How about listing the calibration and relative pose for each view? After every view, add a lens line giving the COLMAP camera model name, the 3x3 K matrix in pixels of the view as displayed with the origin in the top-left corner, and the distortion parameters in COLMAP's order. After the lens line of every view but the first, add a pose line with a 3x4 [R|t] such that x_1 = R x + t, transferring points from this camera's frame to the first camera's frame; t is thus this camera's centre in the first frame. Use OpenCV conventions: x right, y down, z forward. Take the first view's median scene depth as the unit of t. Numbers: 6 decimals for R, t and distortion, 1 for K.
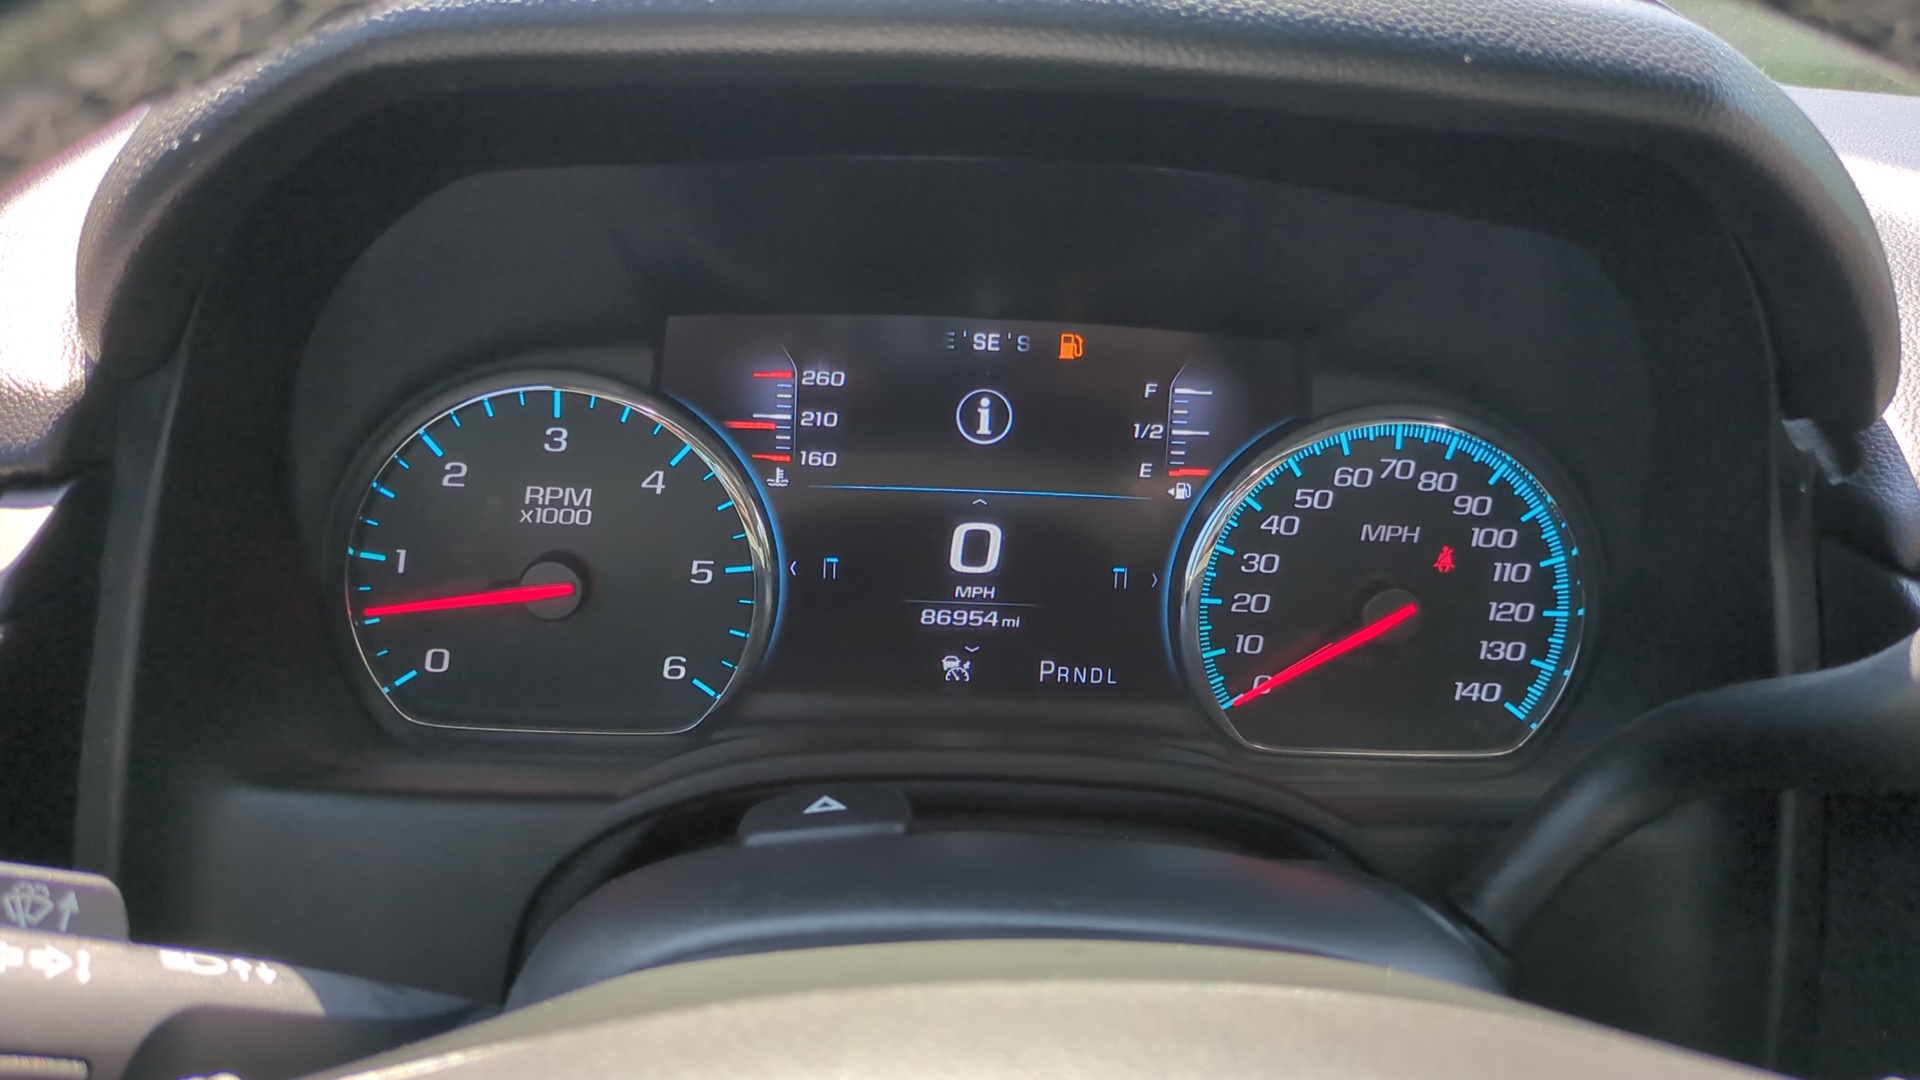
lens RADIAL K [[1611.6, 0, 961.0], [0, 1611.6, 547.2], [0, 0, 1]] dist [0.044594, -0.079476]
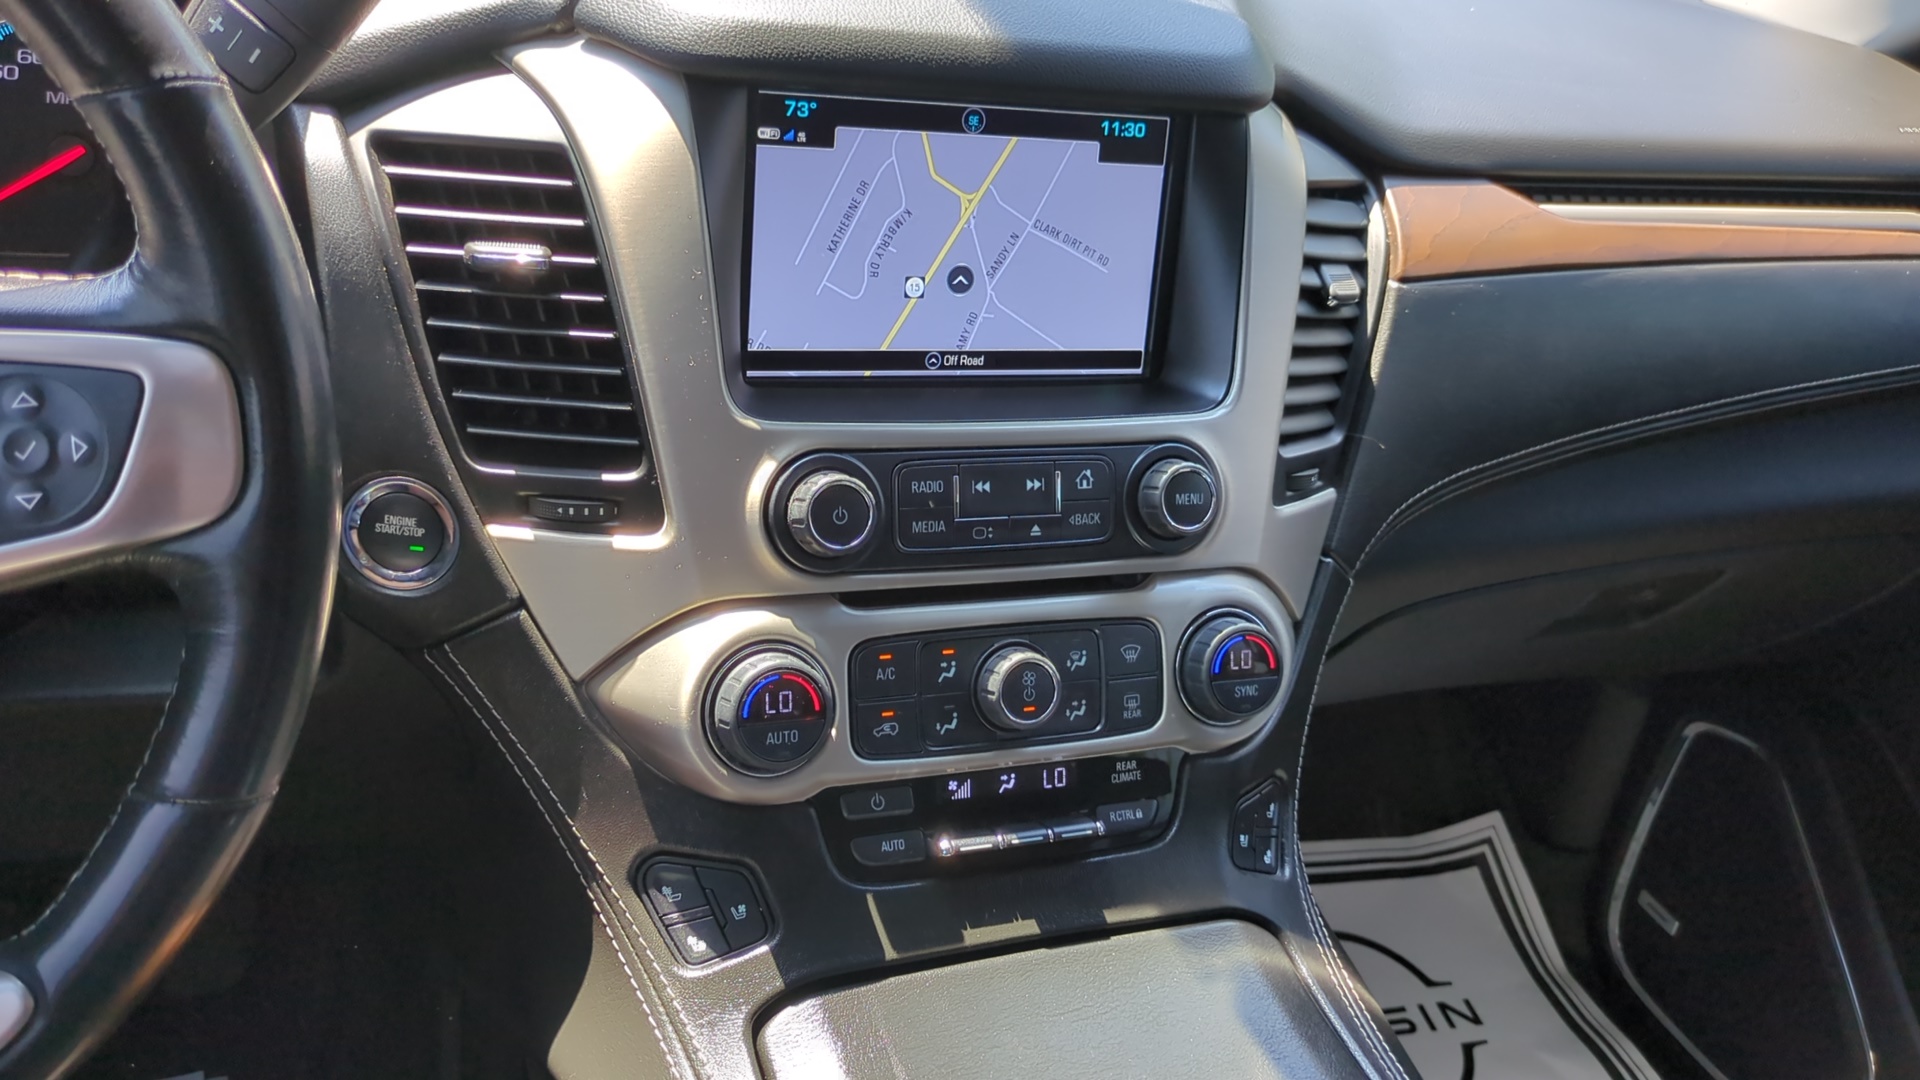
lens RADIAL K [[1611.6, 0, 954.6], [0, 1611.6, 525.1], [0, 0, 1]] dist [0.044594, -0.079476]
pose [[0.939313, -0.073235, 0.335152, 0.497577], [0.014954, 0.984761, 0.173270, 0.128479], [-0.342734, -0.157743, 0.926094, -0.675381]]
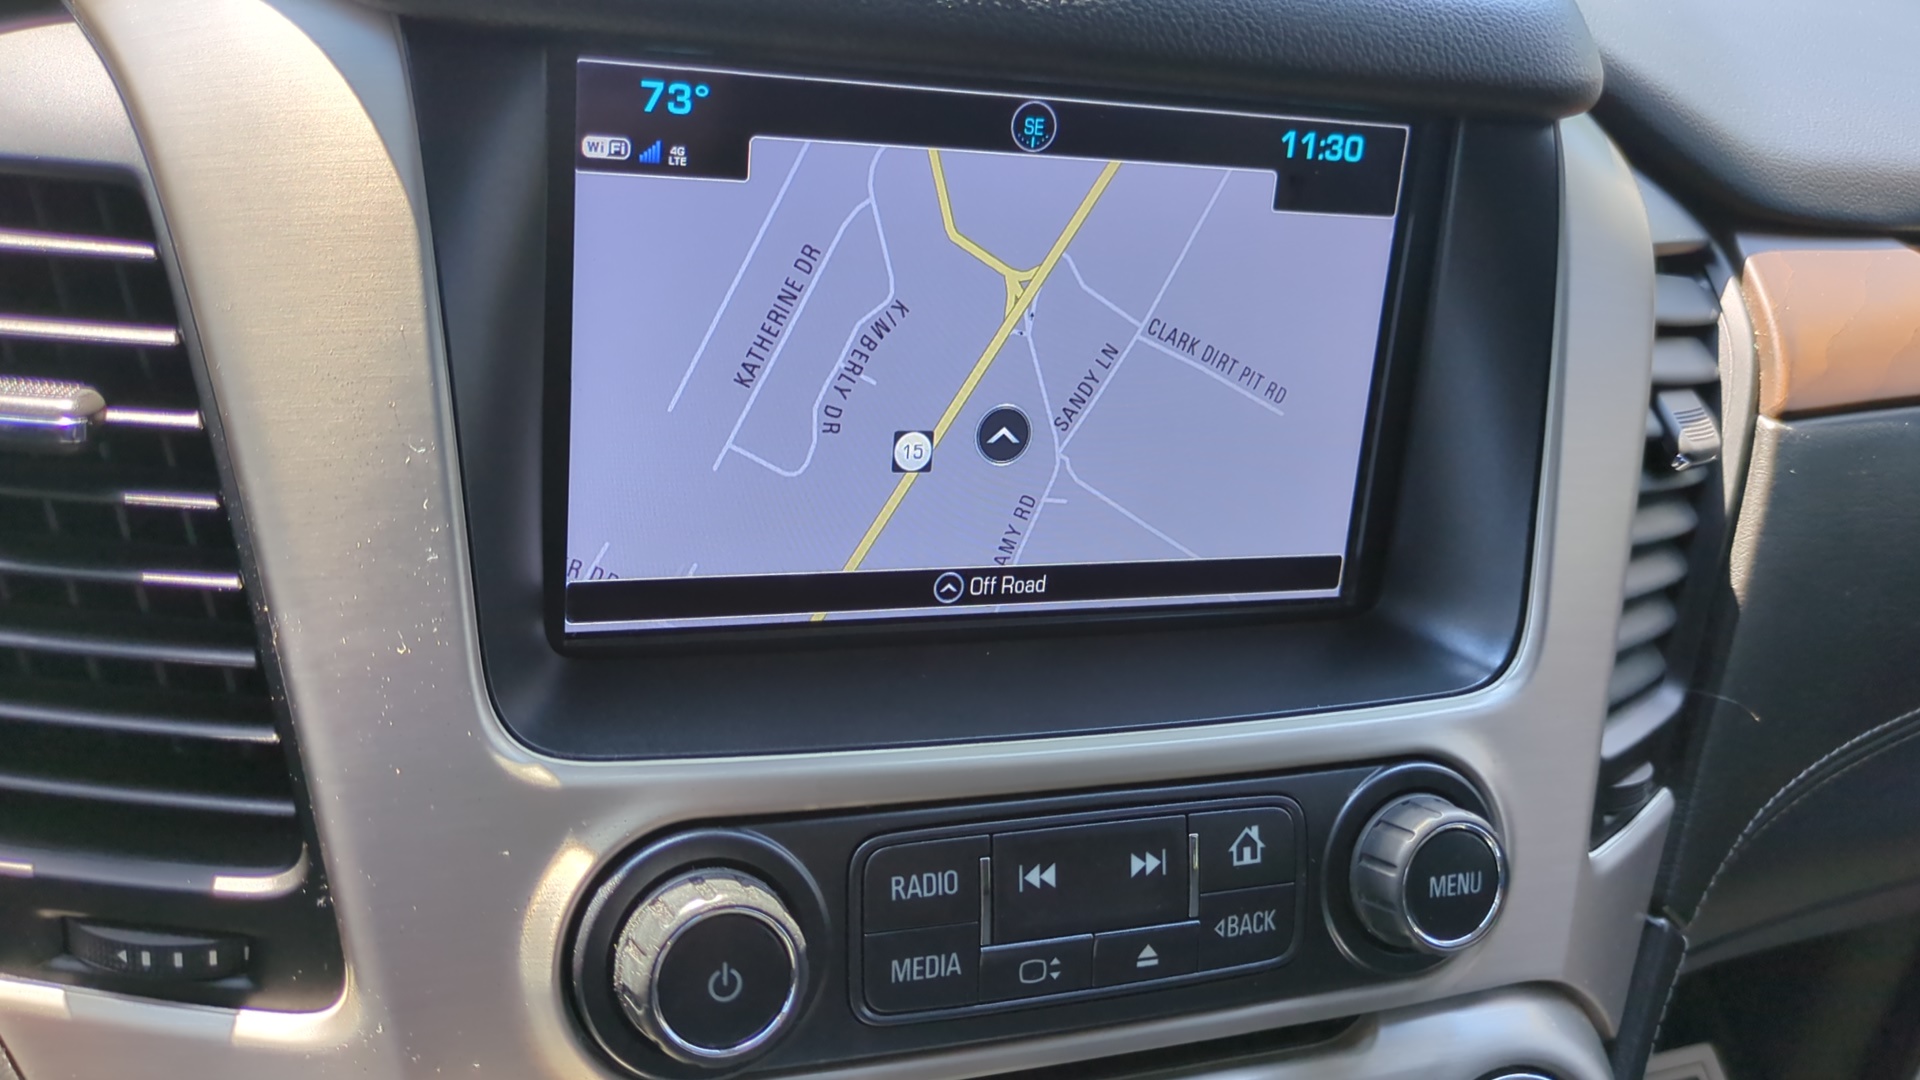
lens RADIAL K [[1611.6, 0, 961.9], [0, 1611.6, 522.5], [0, 0, 1]] dist [0.044594, -0.079476]
pose [[0.950692, -0.052853, 0.305601, 0.761933], [0.004752, 0.987739, 0.156044, 0.085227], [-0.310101, -0.146897, 0.939286, 0.014438]]
